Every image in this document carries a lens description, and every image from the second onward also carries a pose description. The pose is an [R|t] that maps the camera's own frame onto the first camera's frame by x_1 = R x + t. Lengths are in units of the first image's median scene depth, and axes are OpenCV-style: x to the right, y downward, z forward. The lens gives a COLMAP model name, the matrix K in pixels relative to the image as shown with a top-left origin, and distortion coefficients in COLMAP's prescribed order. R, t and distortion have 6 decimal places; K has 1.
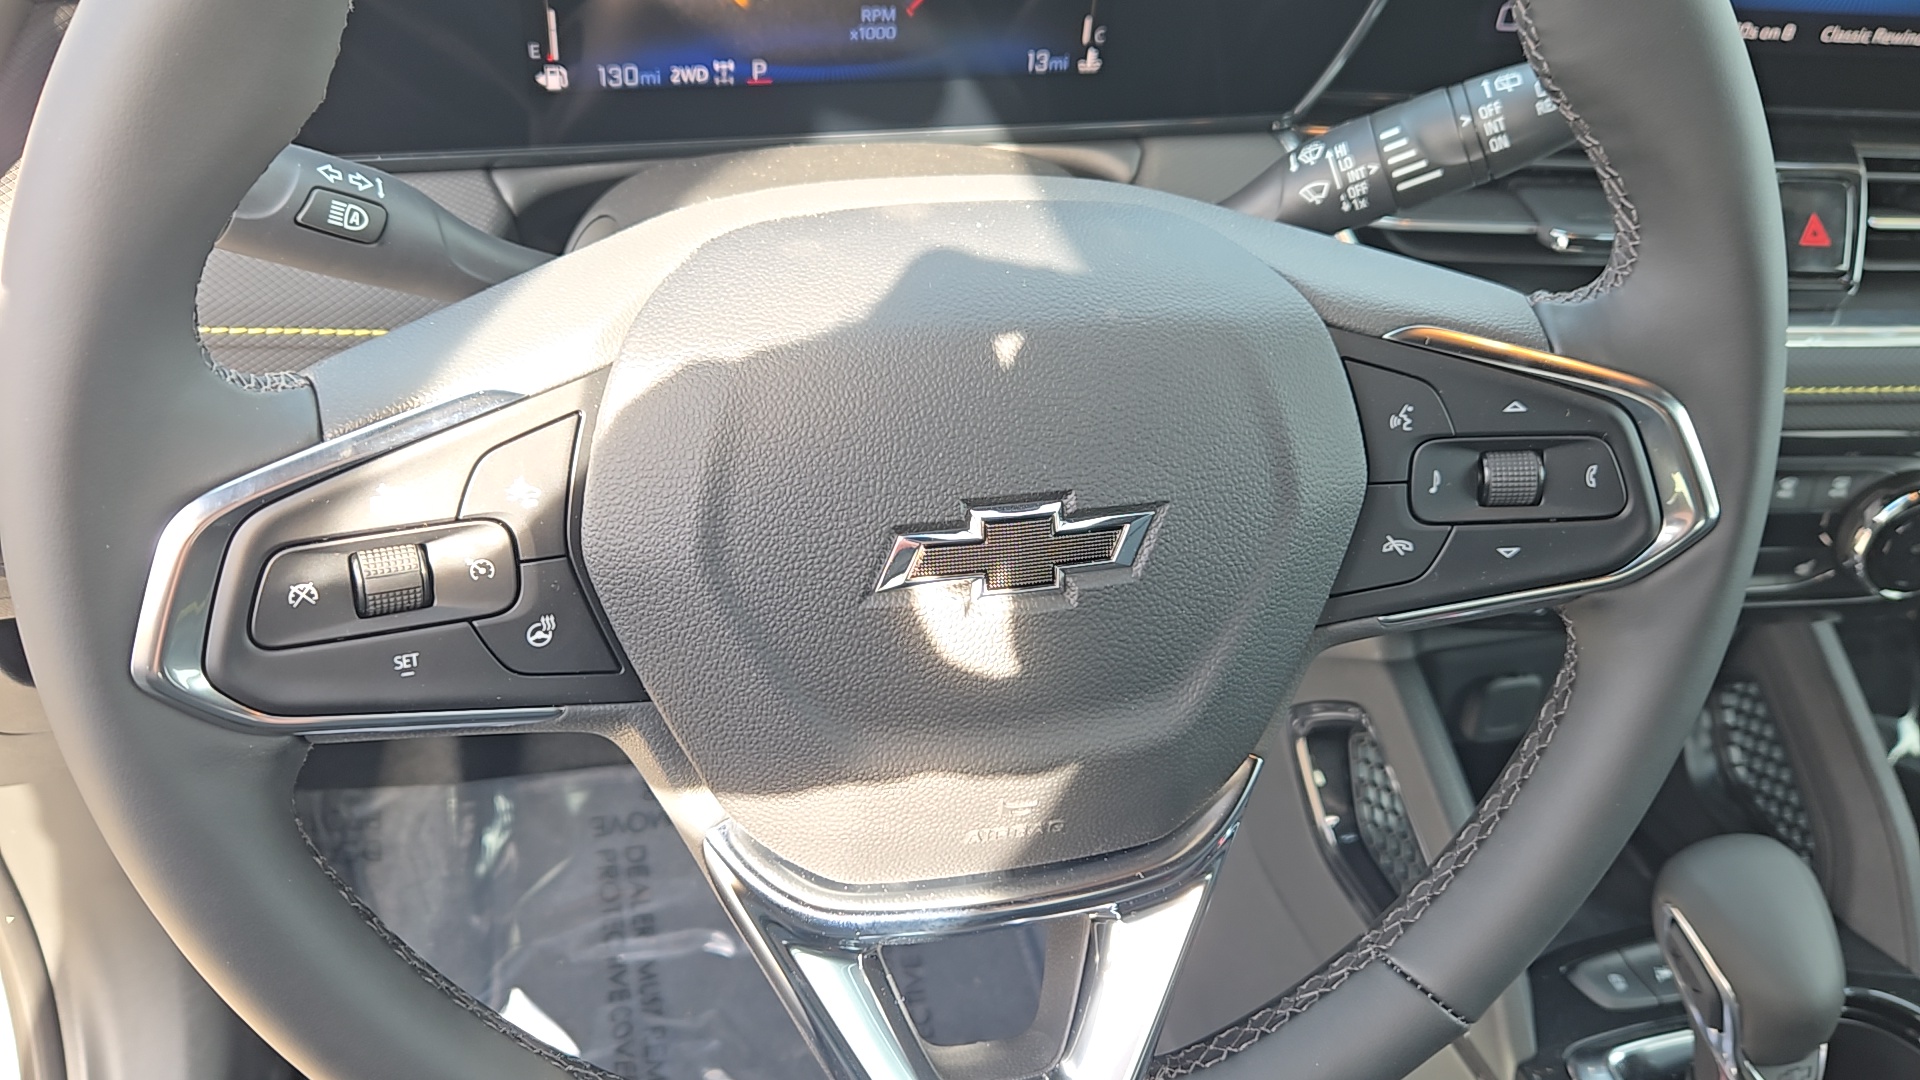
lens RADIAL K [[1640.5, 0, 960.0], [0, 1640.5, 540.0], [0, 0, 1]] dist [0.014447, 0.007550]
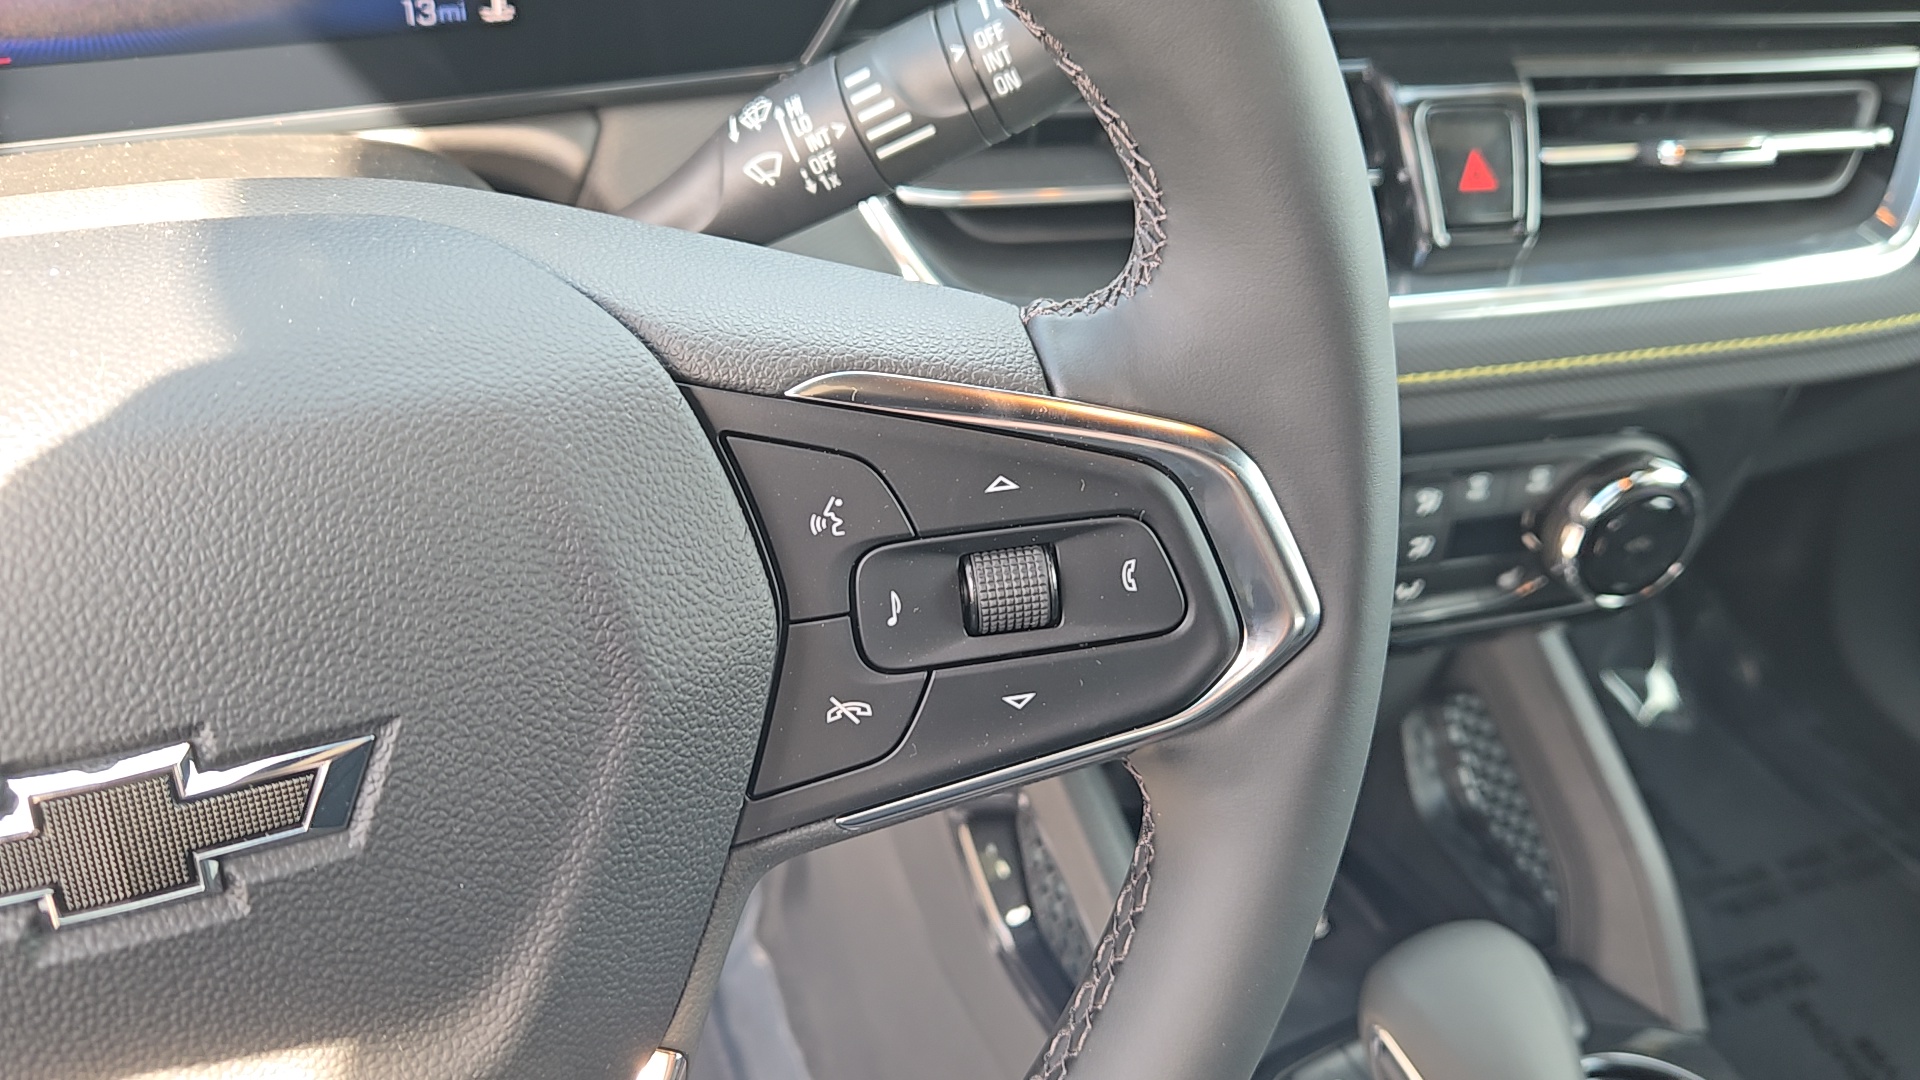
lens RADIAL K [[1603.3, 0, 960.0], [0, 1603.3, 540.0], [0, 0, 1]] dist [0.001027, -0.002863]
pose [[0.989778, -0.094355, 0.106941, 0.243446], [0.092349, 0.995448, 0.023571, -0.072862], [-0.108678, -0.013454, 0.993986, 0.359399]]
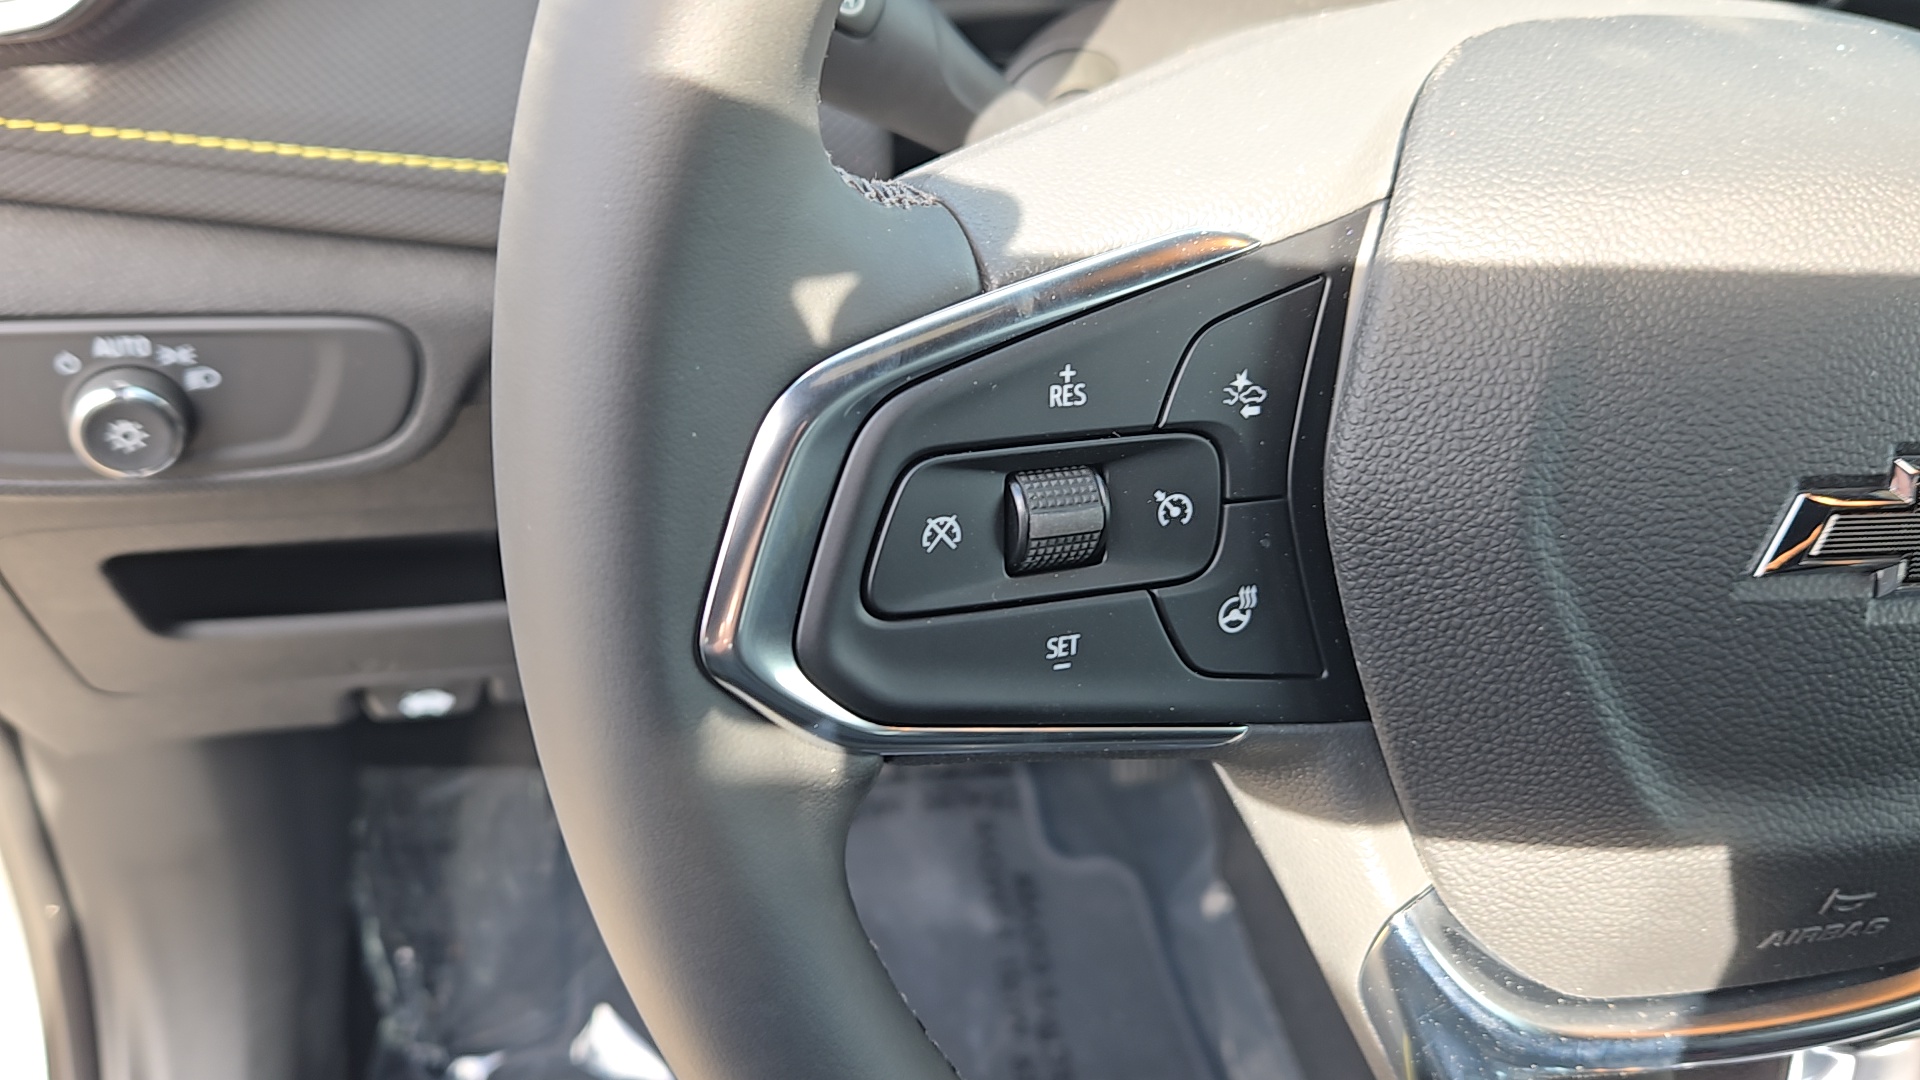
lens RADIAL K [[1640.5, 0, 960.0], [0, 1640.5, 540.0], [0, 0, 1]] dist [0.014447, 0.007550]
pose [[0.997215, 0.053587, 0.051868, -0.348939], [-0.054019, 0.998516, 0.006972, 0.025535], [-0.051418, -0.009754, 0.998630, 0.308703]]
